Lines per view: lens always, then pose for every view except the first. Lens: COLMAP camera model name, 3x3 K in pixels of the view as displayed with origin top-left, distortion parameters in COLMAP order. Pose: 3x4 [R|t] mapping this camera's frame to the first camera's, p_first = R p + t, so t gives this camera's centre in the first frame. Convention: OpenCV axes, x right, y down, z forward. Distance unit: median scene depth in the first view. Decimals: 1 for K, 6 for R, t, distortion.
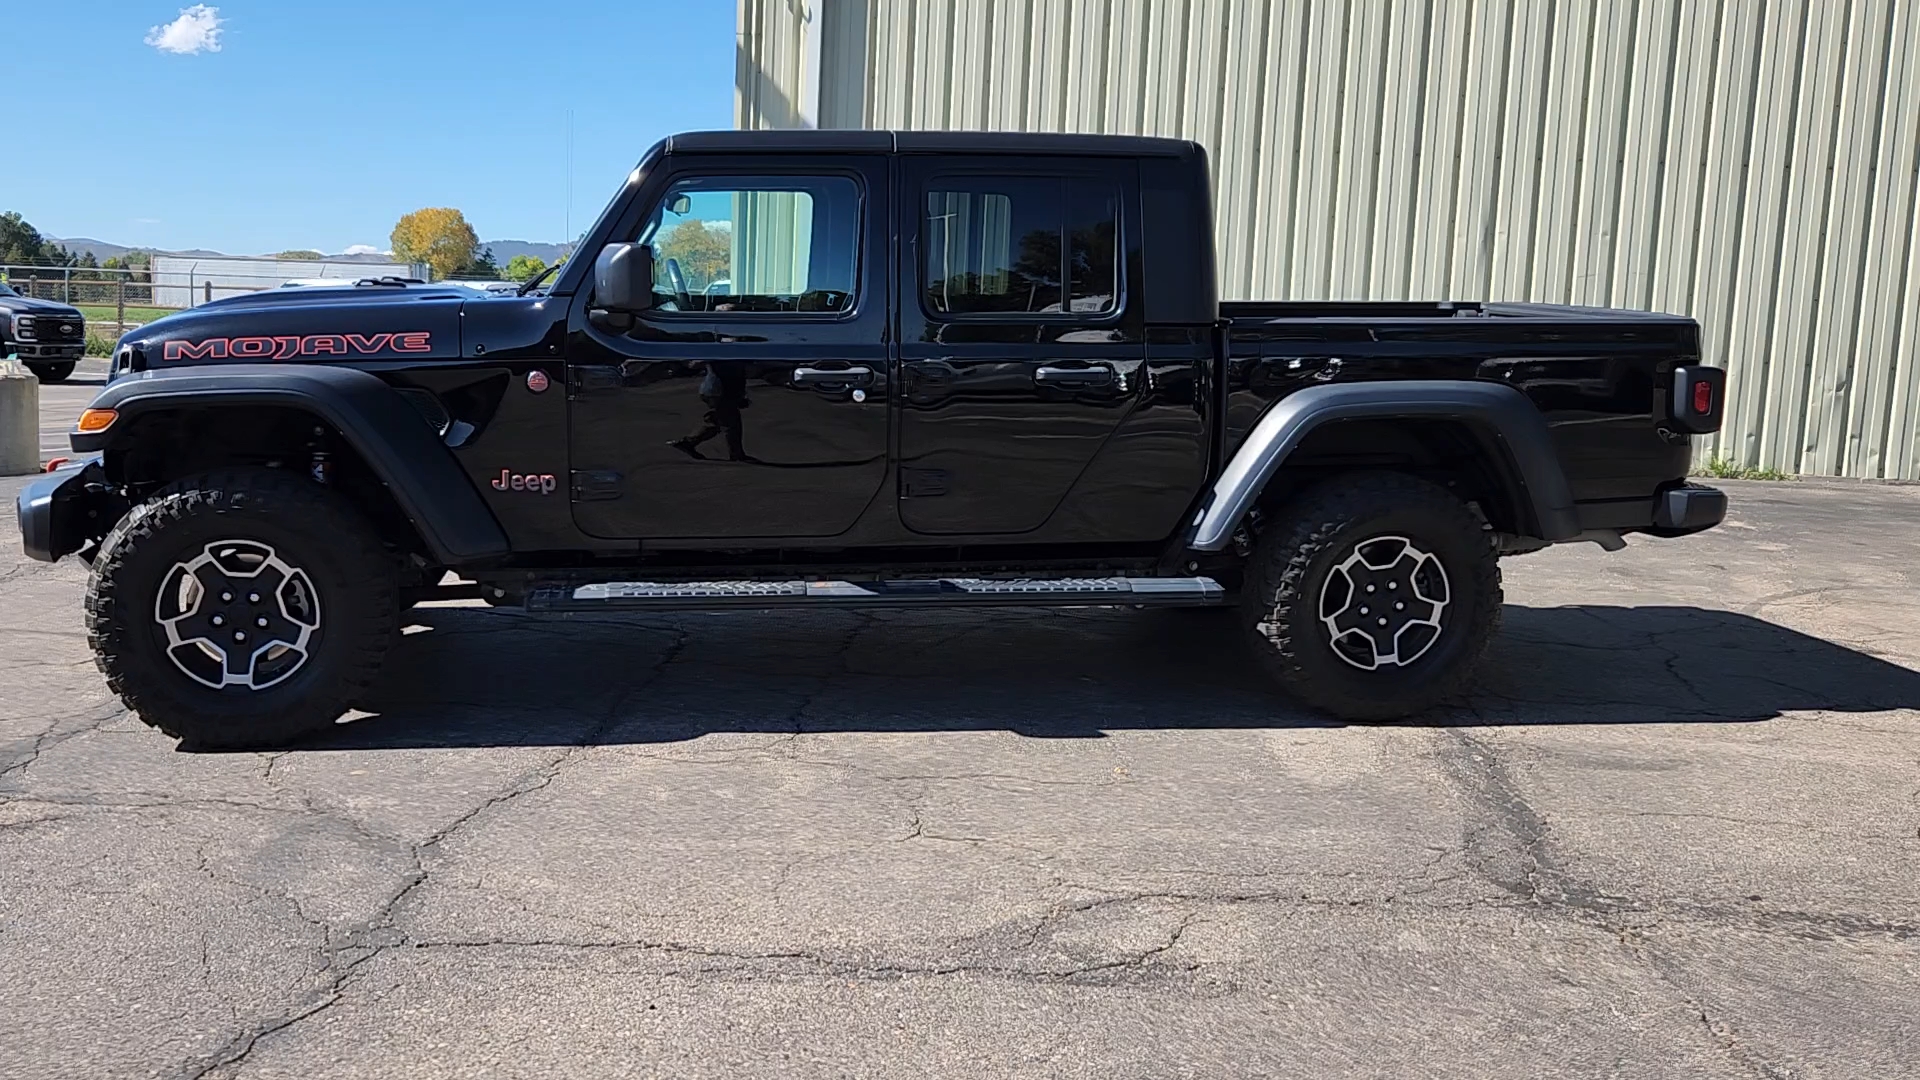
lens RADIAL K [[1638.0, 0, 938.0], [0, 1638.0, 533.8], [0, 0, 1]] dist [0.015612, 0.009086]
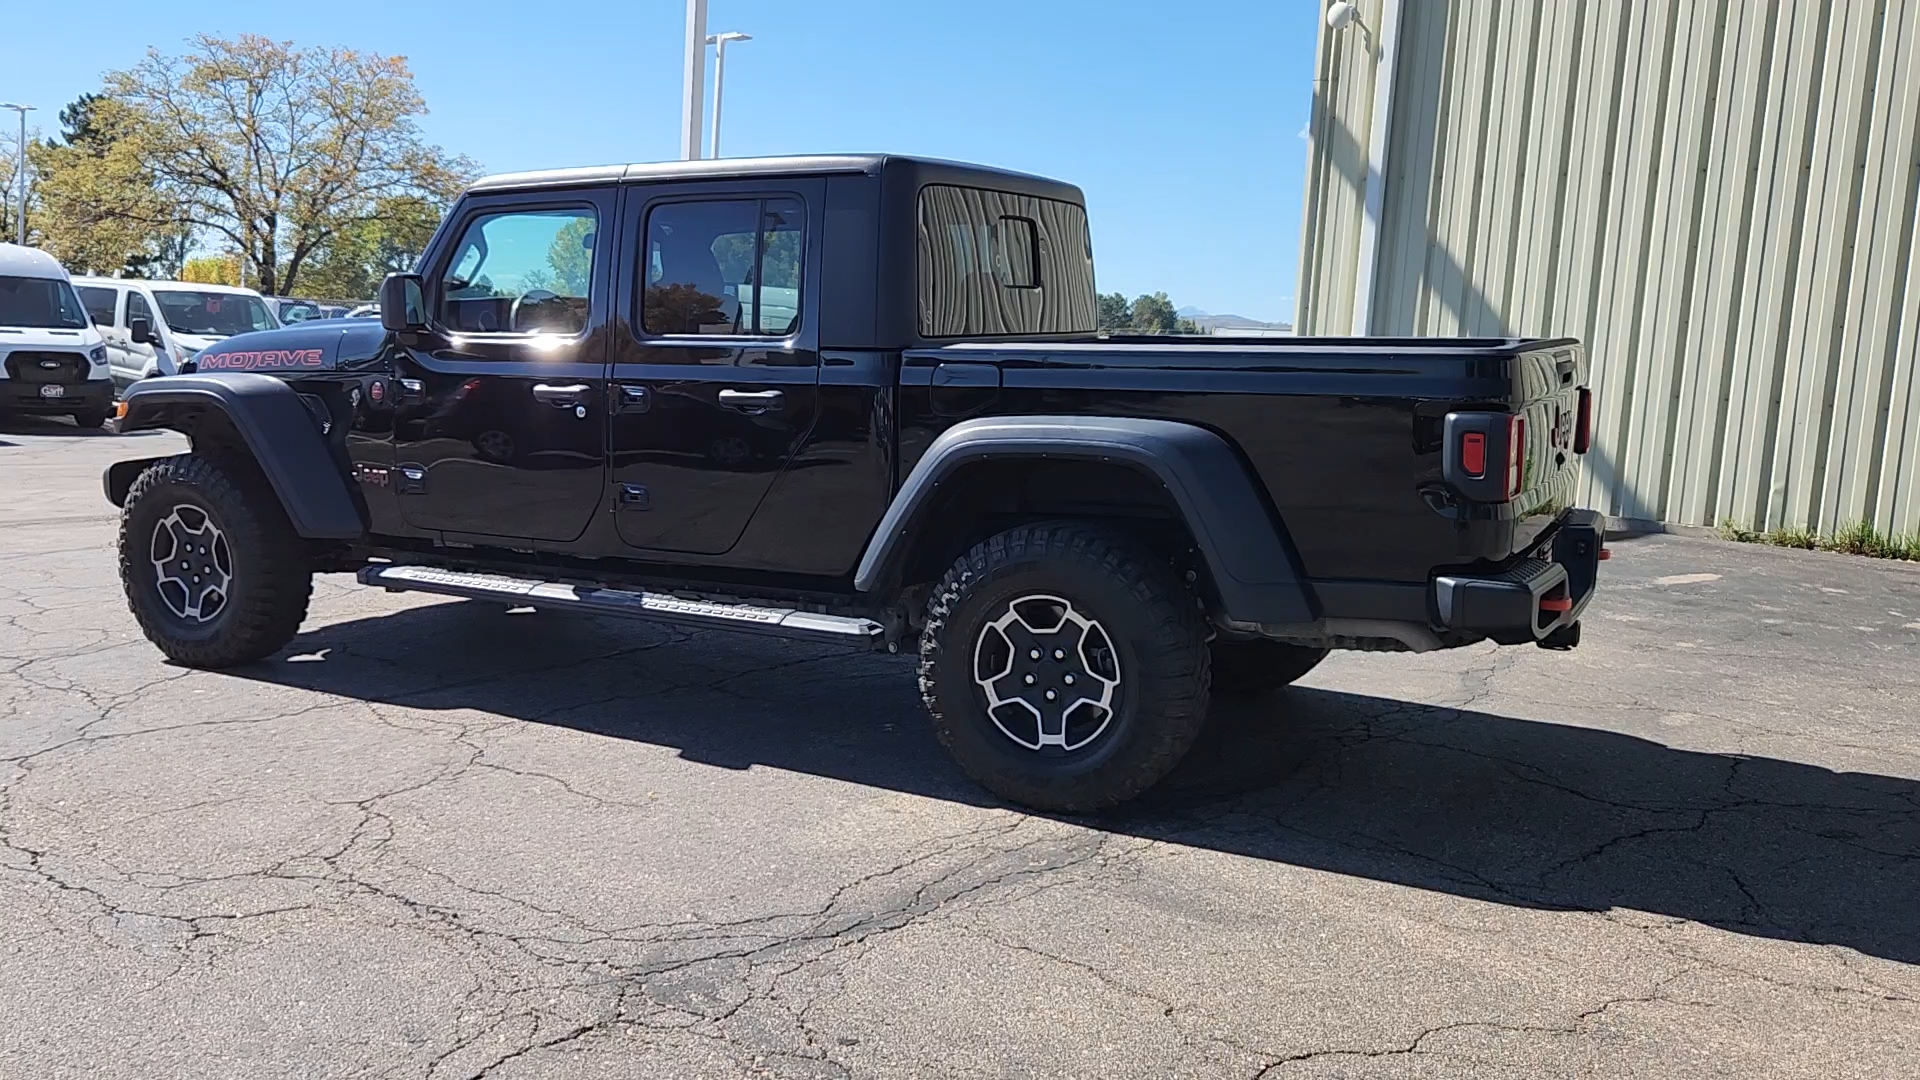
lens RADIAL K [[1638.0, 0, 938.0], [0, 1638.0, 533.8], [0, 0, 1]] dist [0.015612, 0.009086]
pose [[0.797339, 0.072453, -0.599167, 0.791955], [-0.098280, 0.995104, -0.010456, -0.017172], [0.595476, 0.067223, 0.800556, 0.293230]]
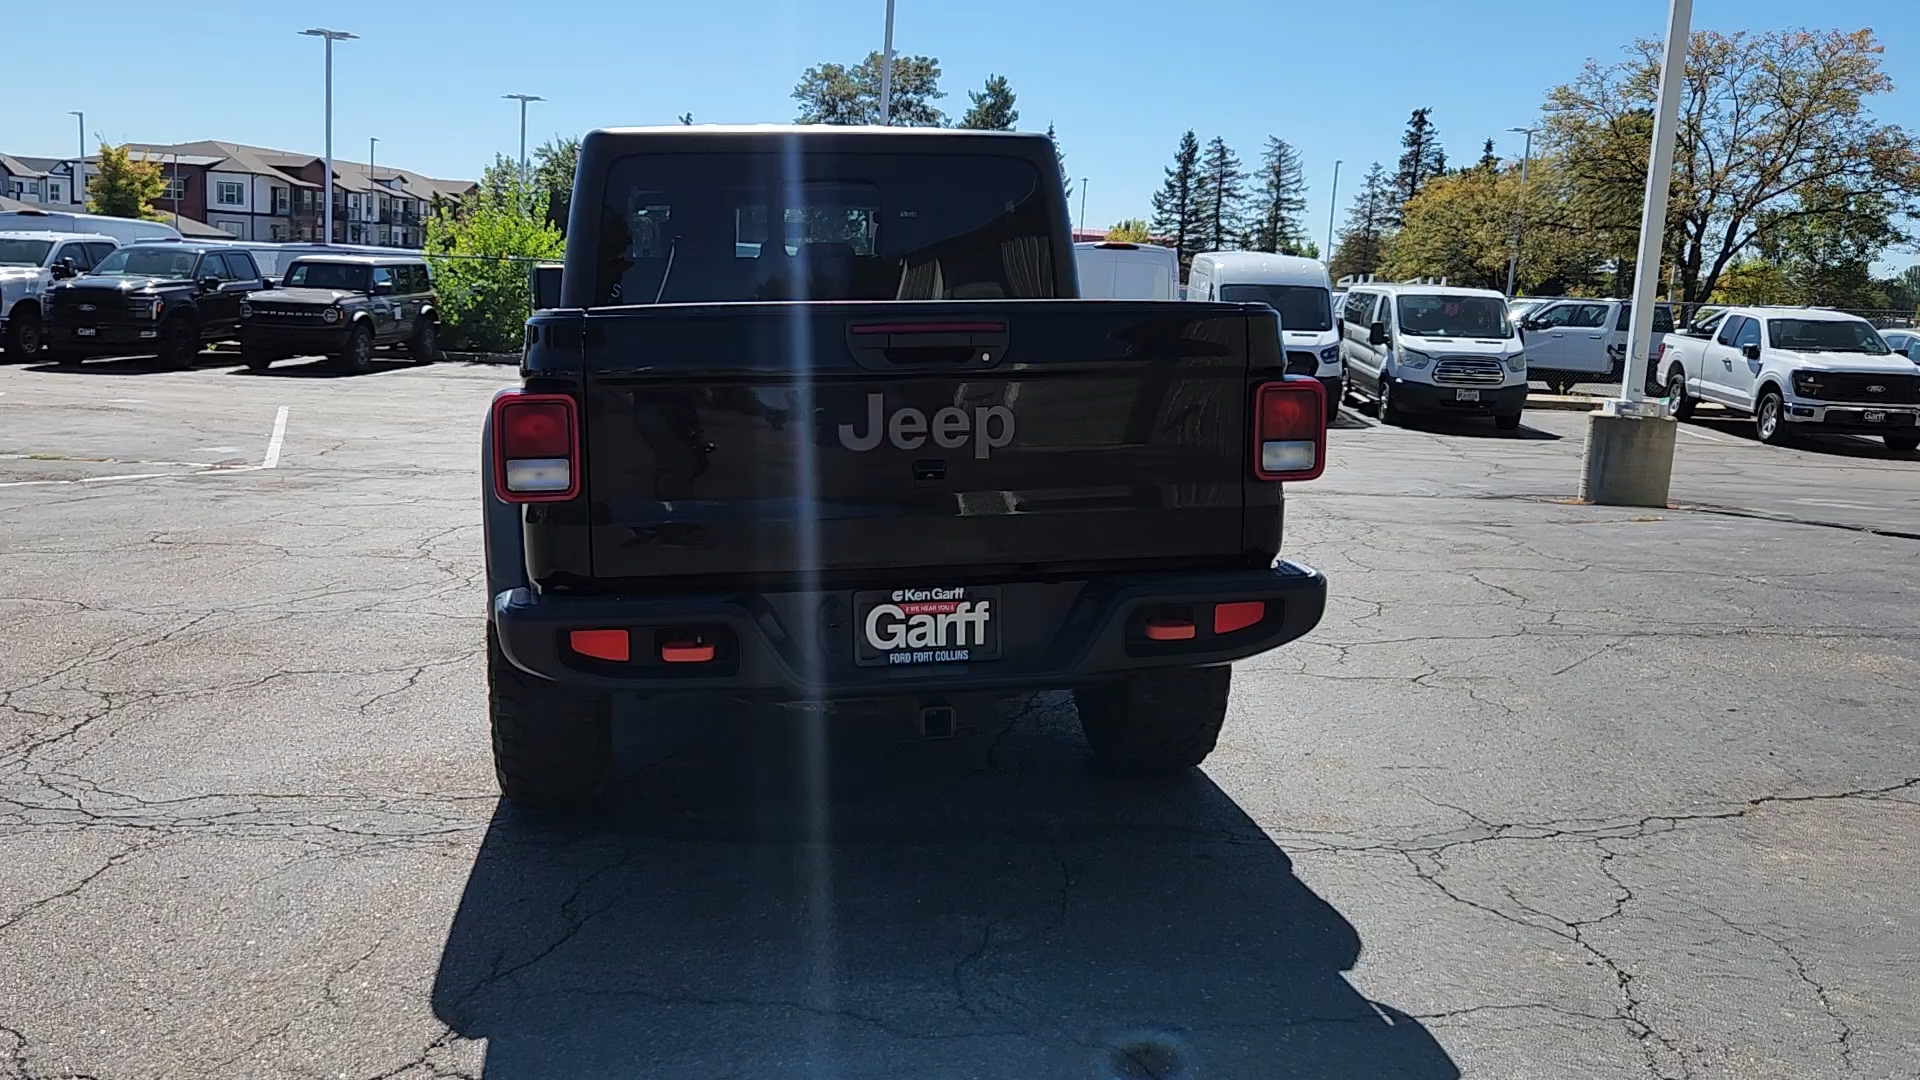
lens RADIAL K [[1638.0, 0, 938.0], [0, 1638.0, 533.8], [0, 0, 1]] dist [0.015612, 0.009086]
pose [[0.010617, 0.116321, -0.993155, 1.178402], [-0.165398, 0.979734, 0.112981, -0.158959], [0.986170, 0.163066, 0.029641, 1.266169]]
